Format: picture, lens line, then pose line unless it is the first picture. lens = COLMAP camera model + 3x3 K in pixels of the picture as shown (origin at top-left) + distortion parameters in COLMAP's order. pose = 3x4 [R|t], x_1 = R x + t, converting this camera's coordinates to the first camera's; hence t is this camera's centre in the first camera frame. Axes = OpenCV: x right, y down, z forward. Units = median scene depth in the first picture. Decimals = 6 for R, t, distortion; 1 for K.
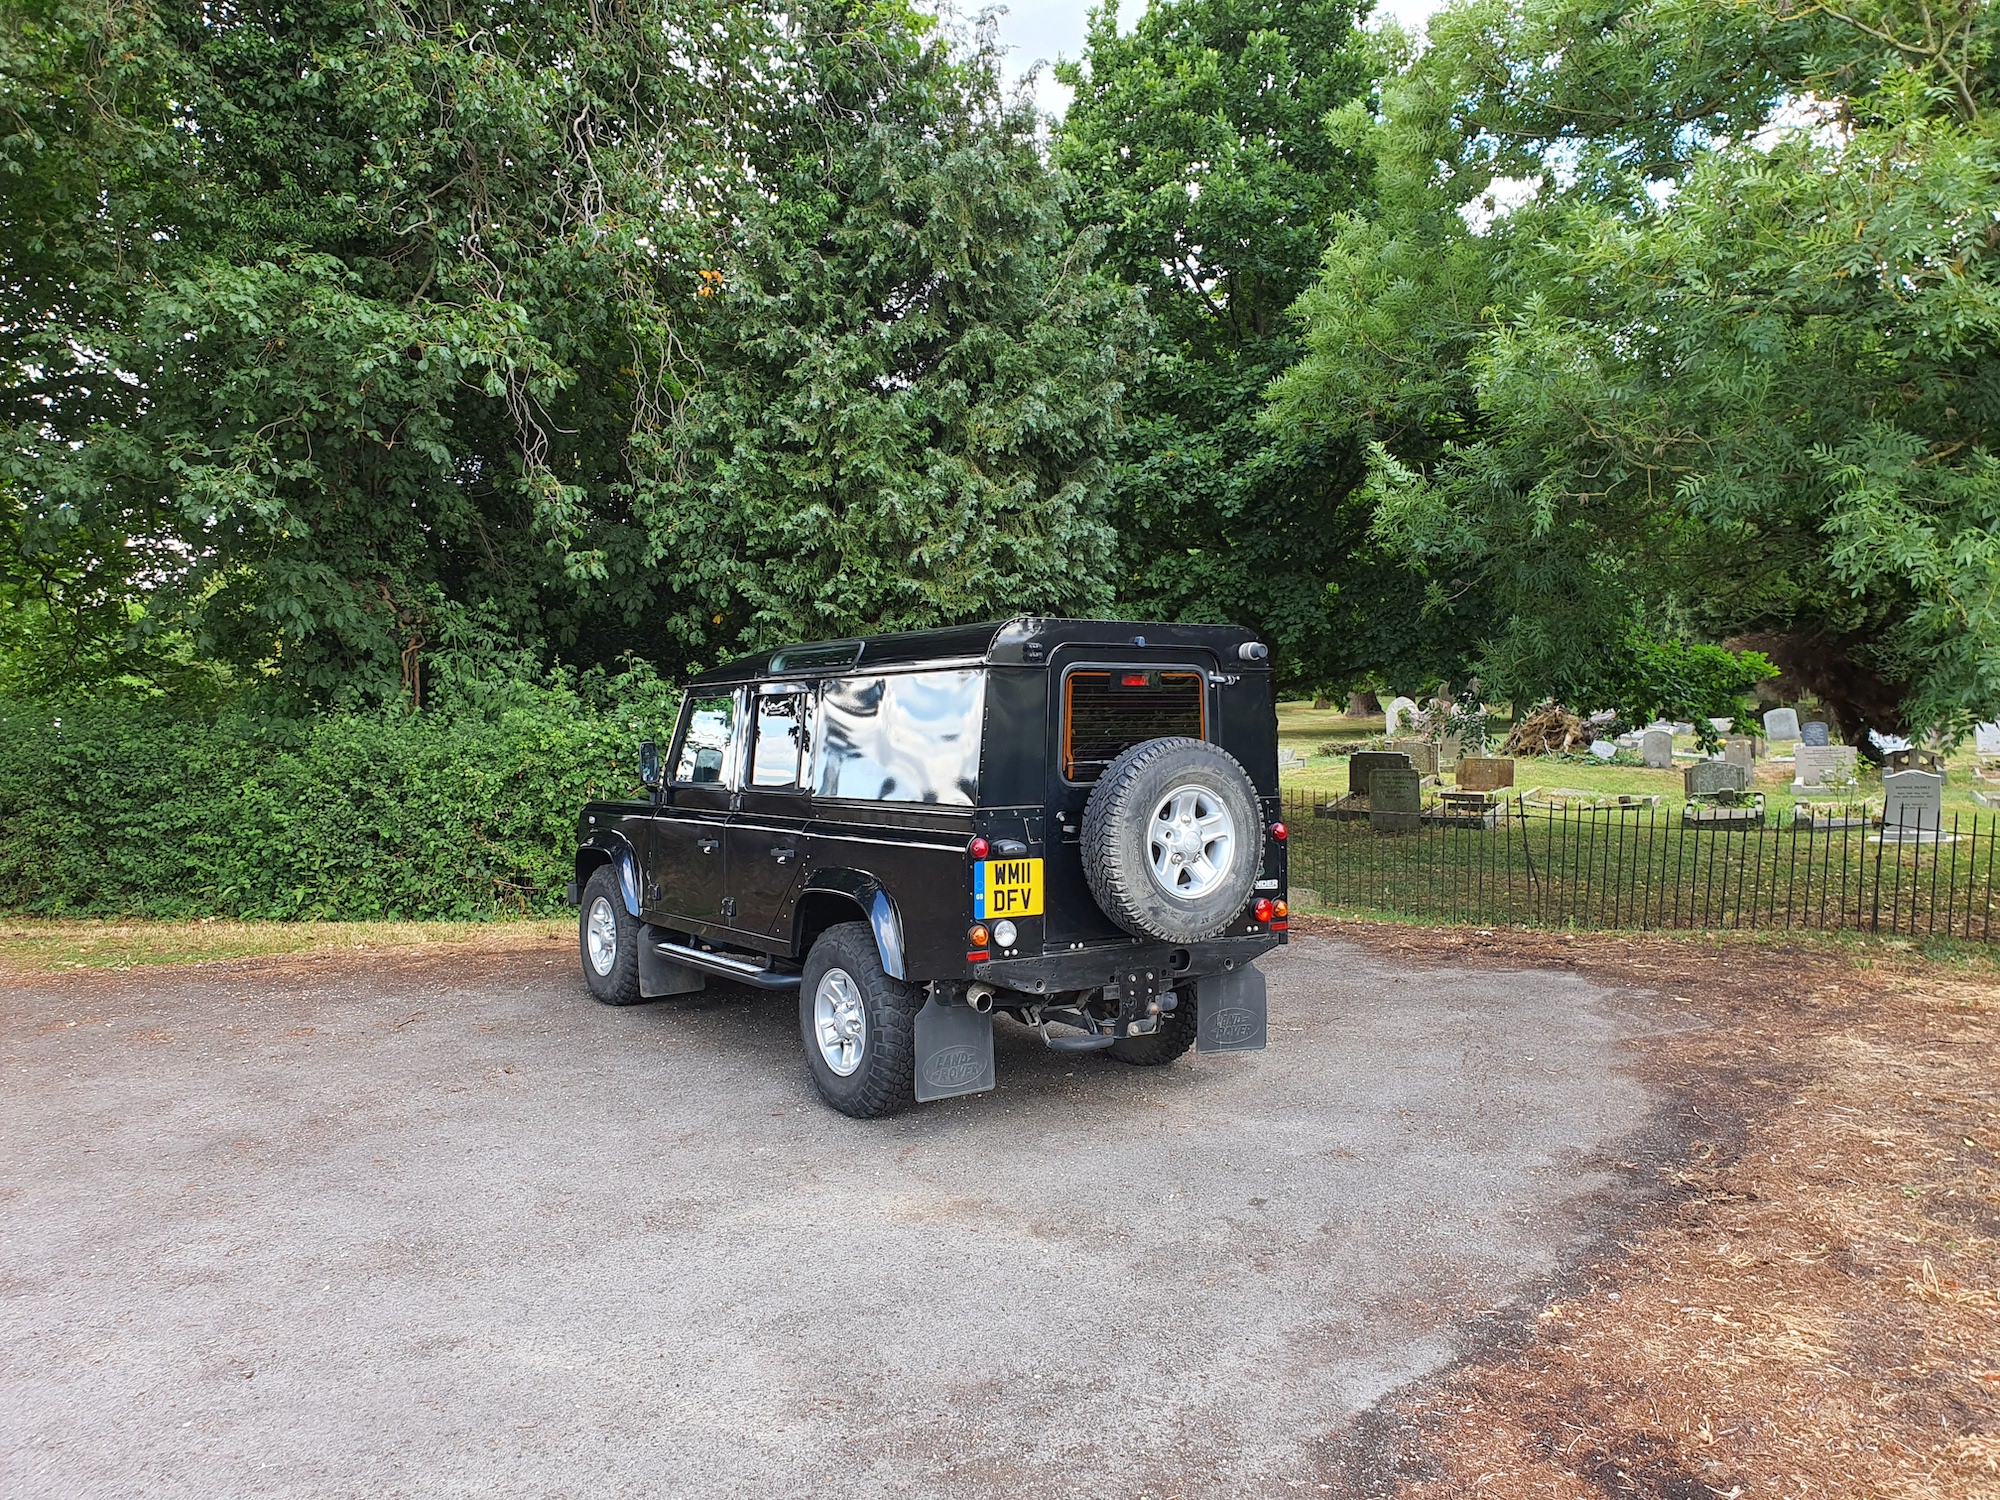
lens RADIAL K [[1552.3, 0, 996.8], [0, 1552.3, 800.4], [0, 0, 1]] dist [0.021562, -0.001500]
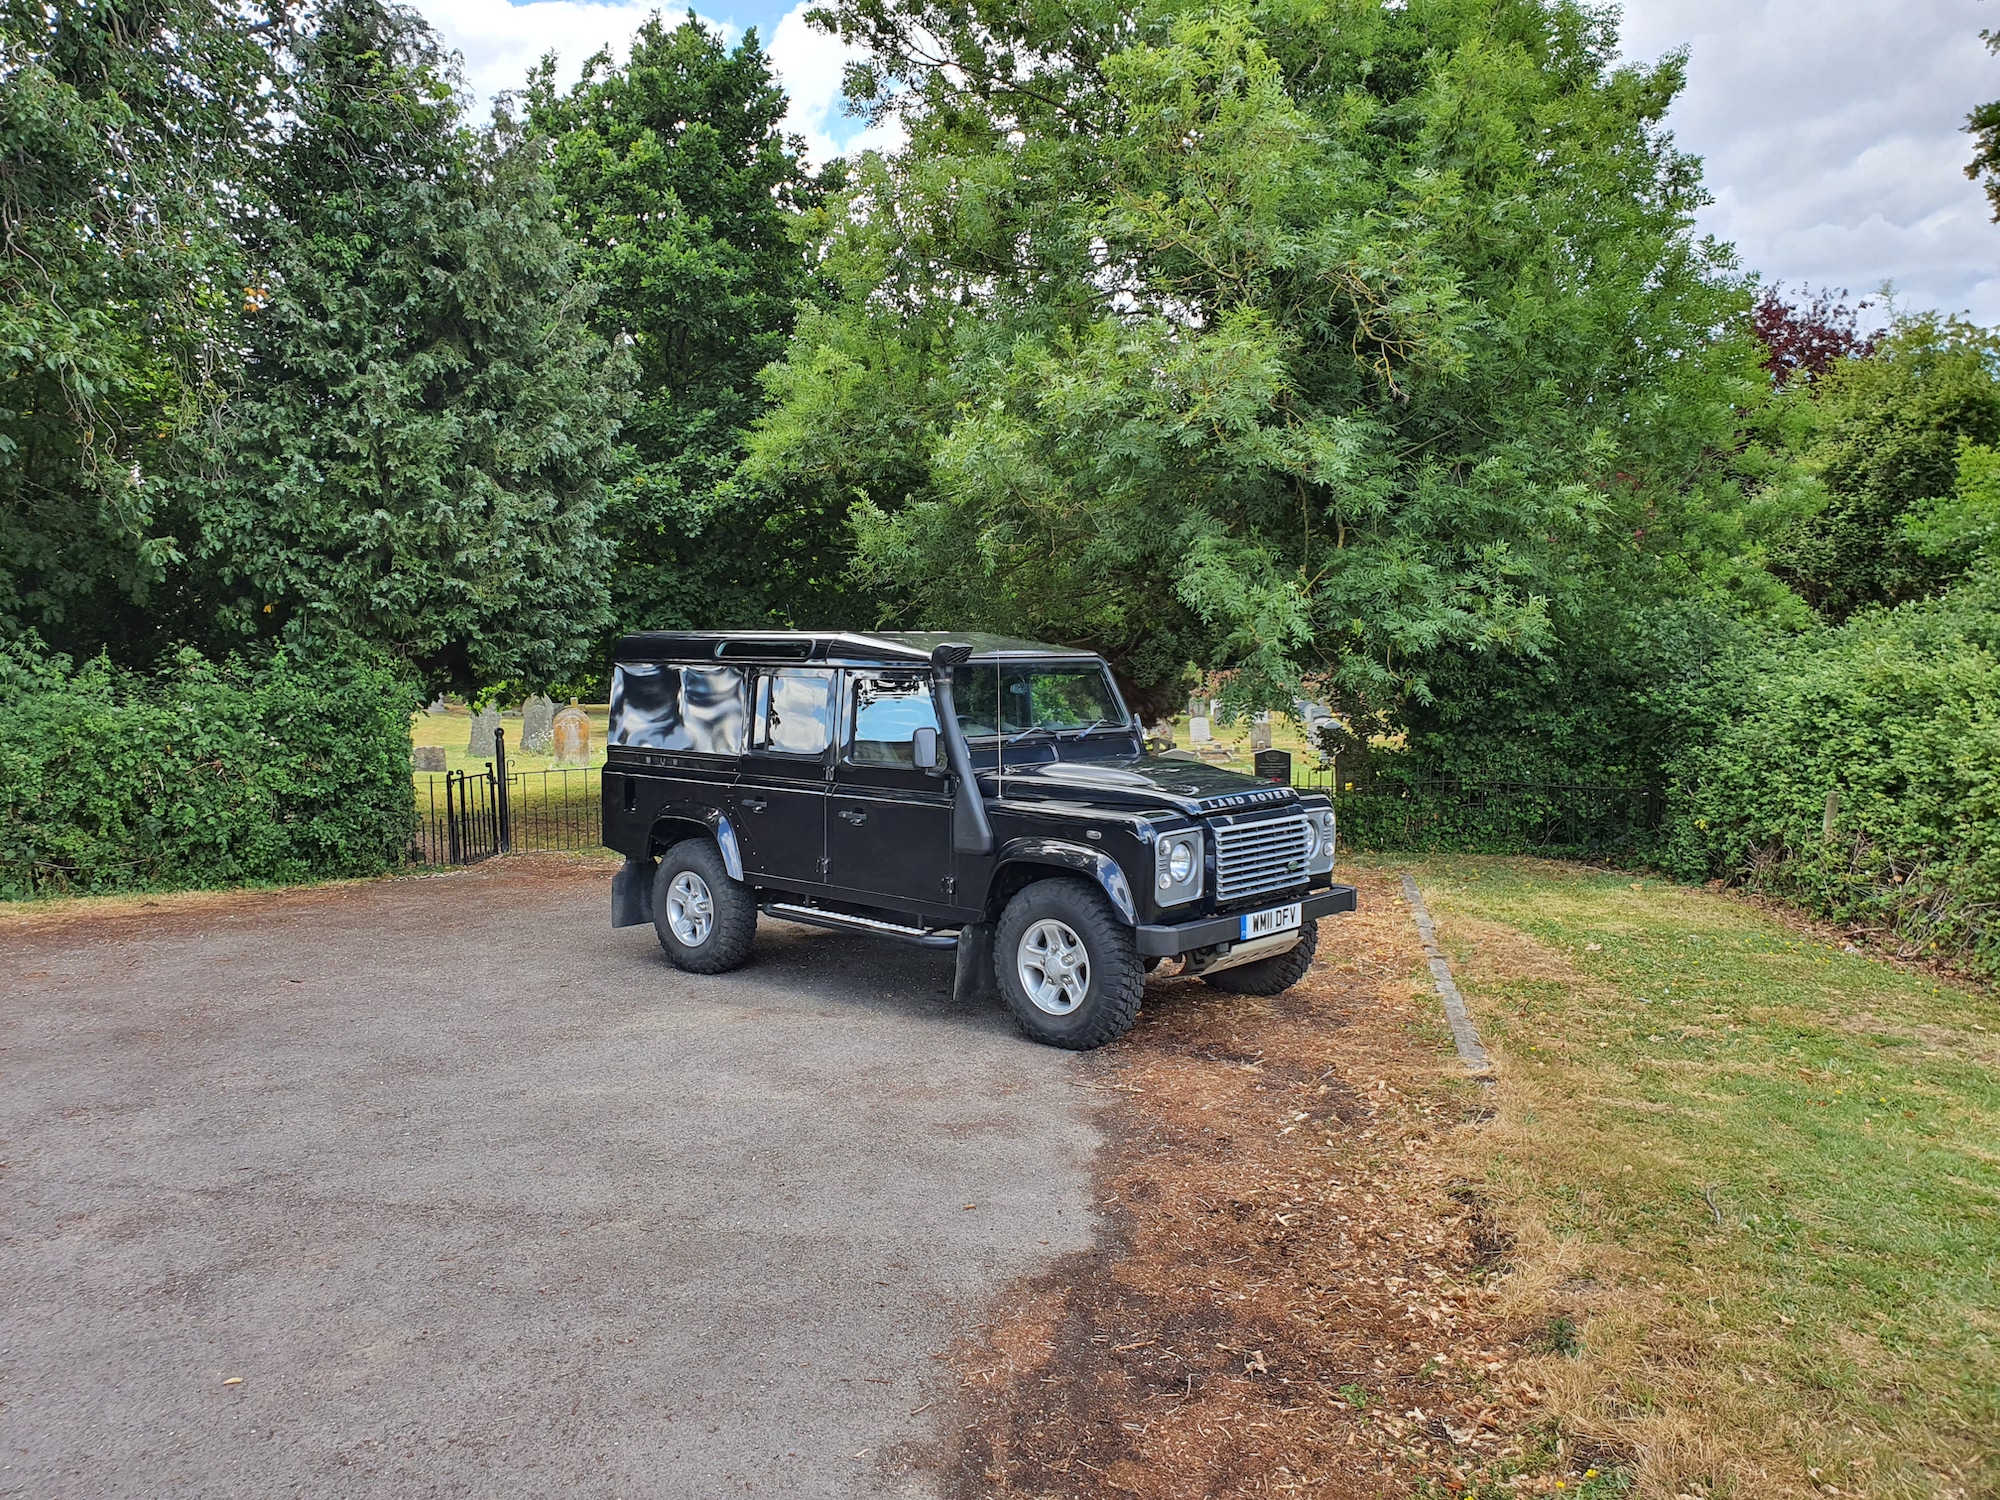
lens RADIAL K [[1549.9, 0, 968.2], [0, 1549.9, 742.2], [0, 0, 1]] dist [0.017693, -0.000206]
pose [[0.912006, -0.009877, 0.410058, -0.178848], [0.023127, 0.999358, -0.027365, 0.017287], [-0.409524, 0.034440, 0.911649, -0.193603]]
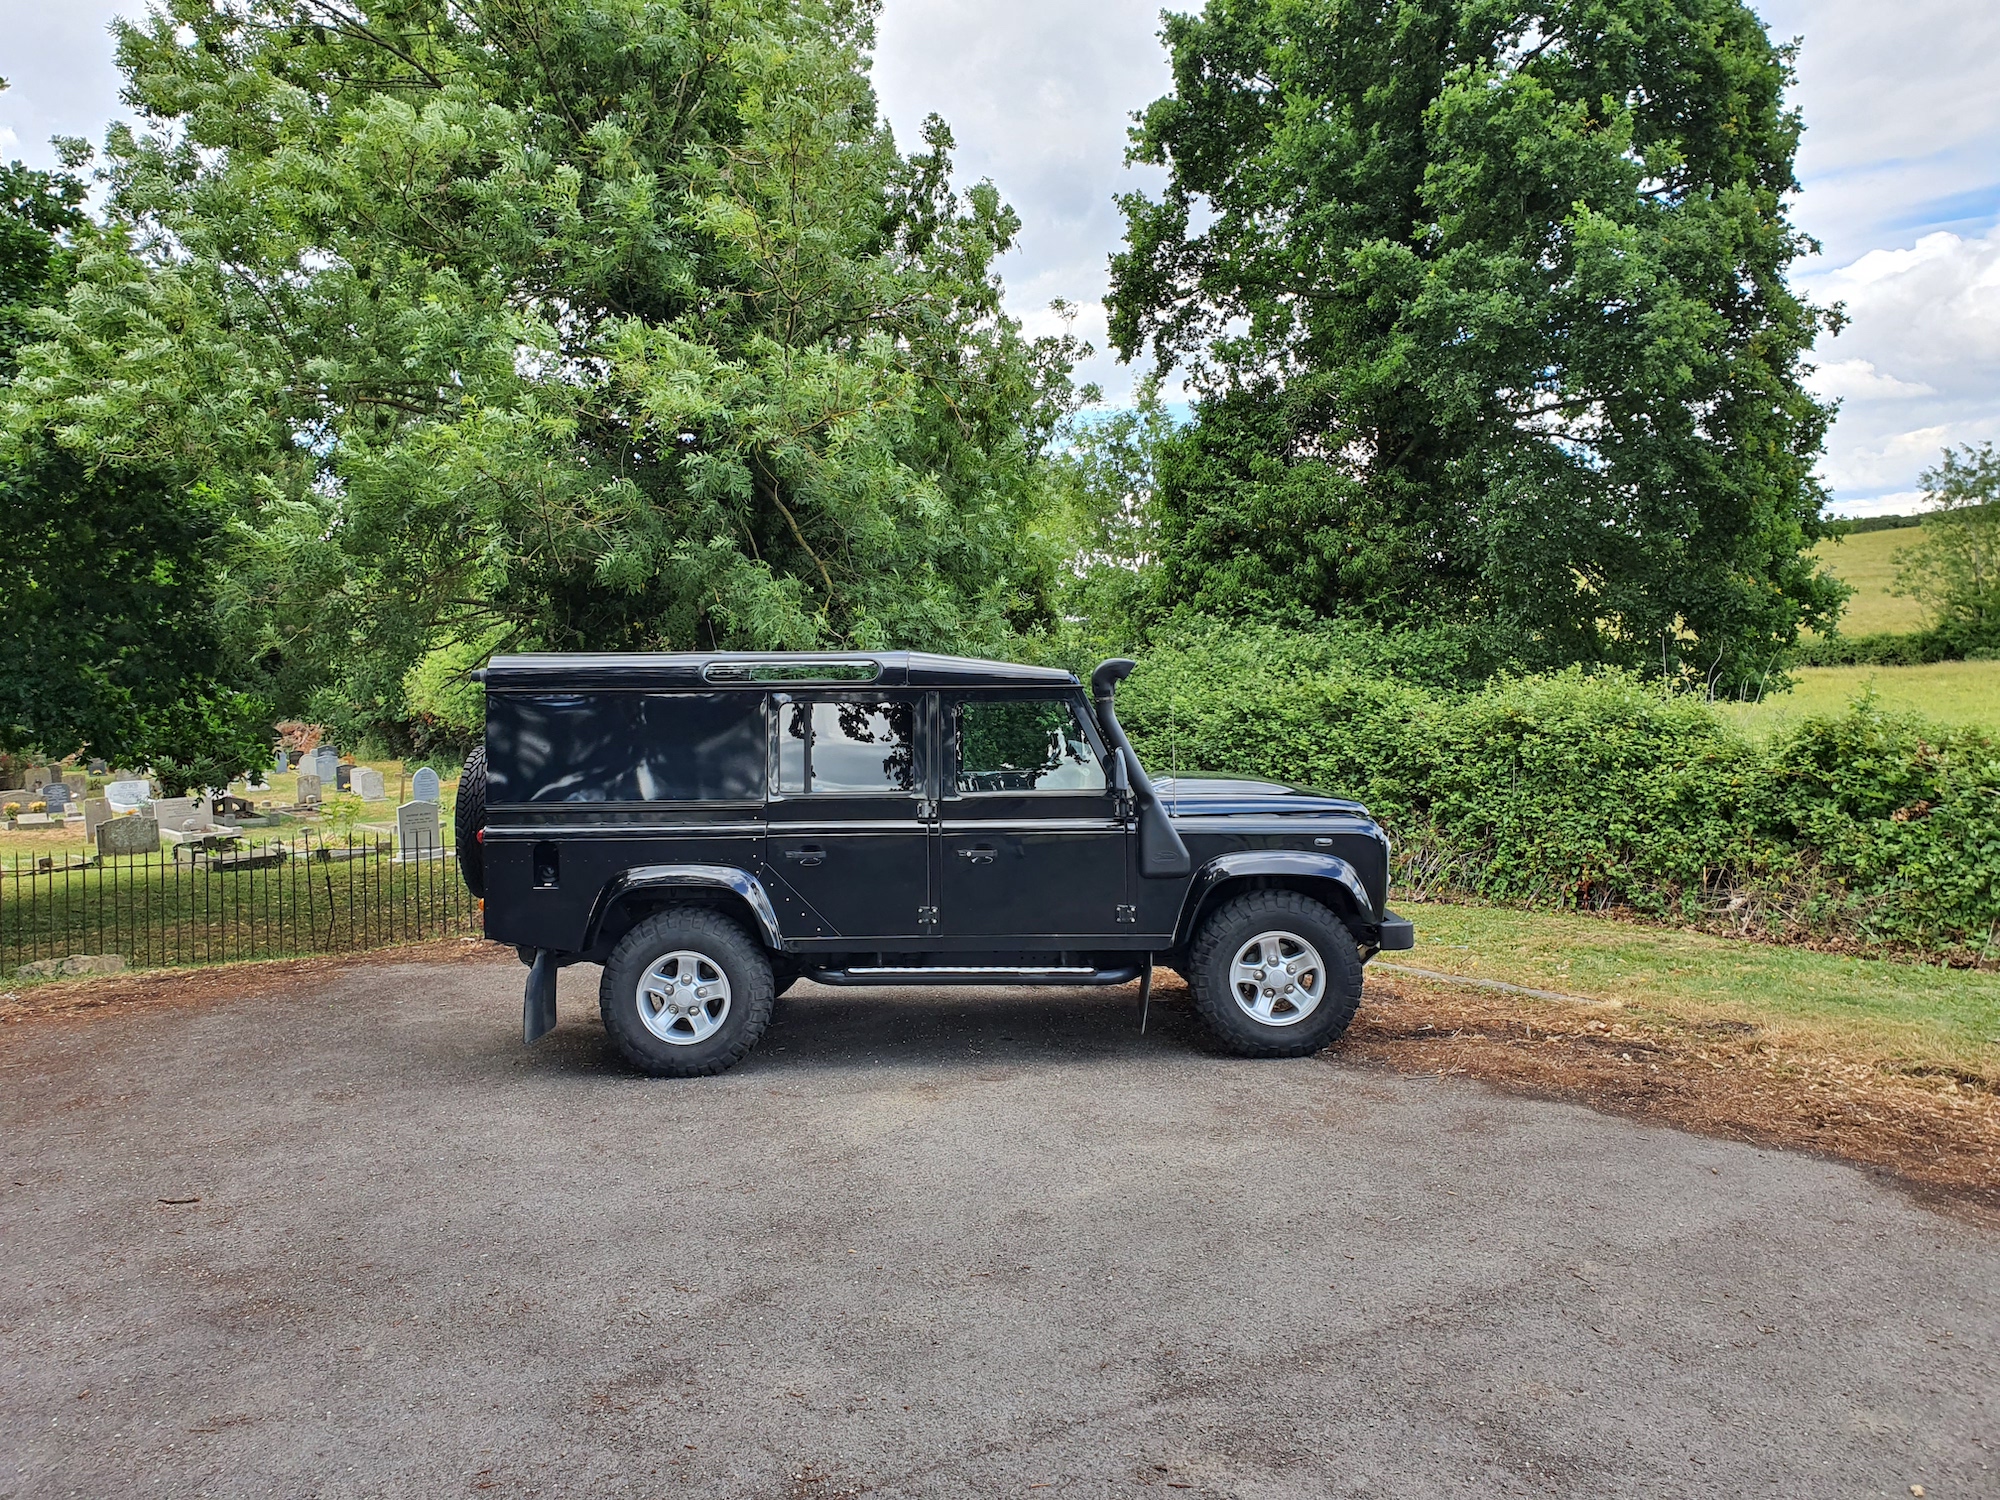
lens RADIAL K [[1549.9, 0, 968.2], [0, 1549.9, 742.2], [0, 0, 1]] dist [0.017693, -0.000206]
pose [[0.403564, -0.021679, 0.914695, -0.478629], [0.095319, 0.995276, -0.018466, -0.001703], [-0.909973, 0.094640, 0.403724, 0.172302]]
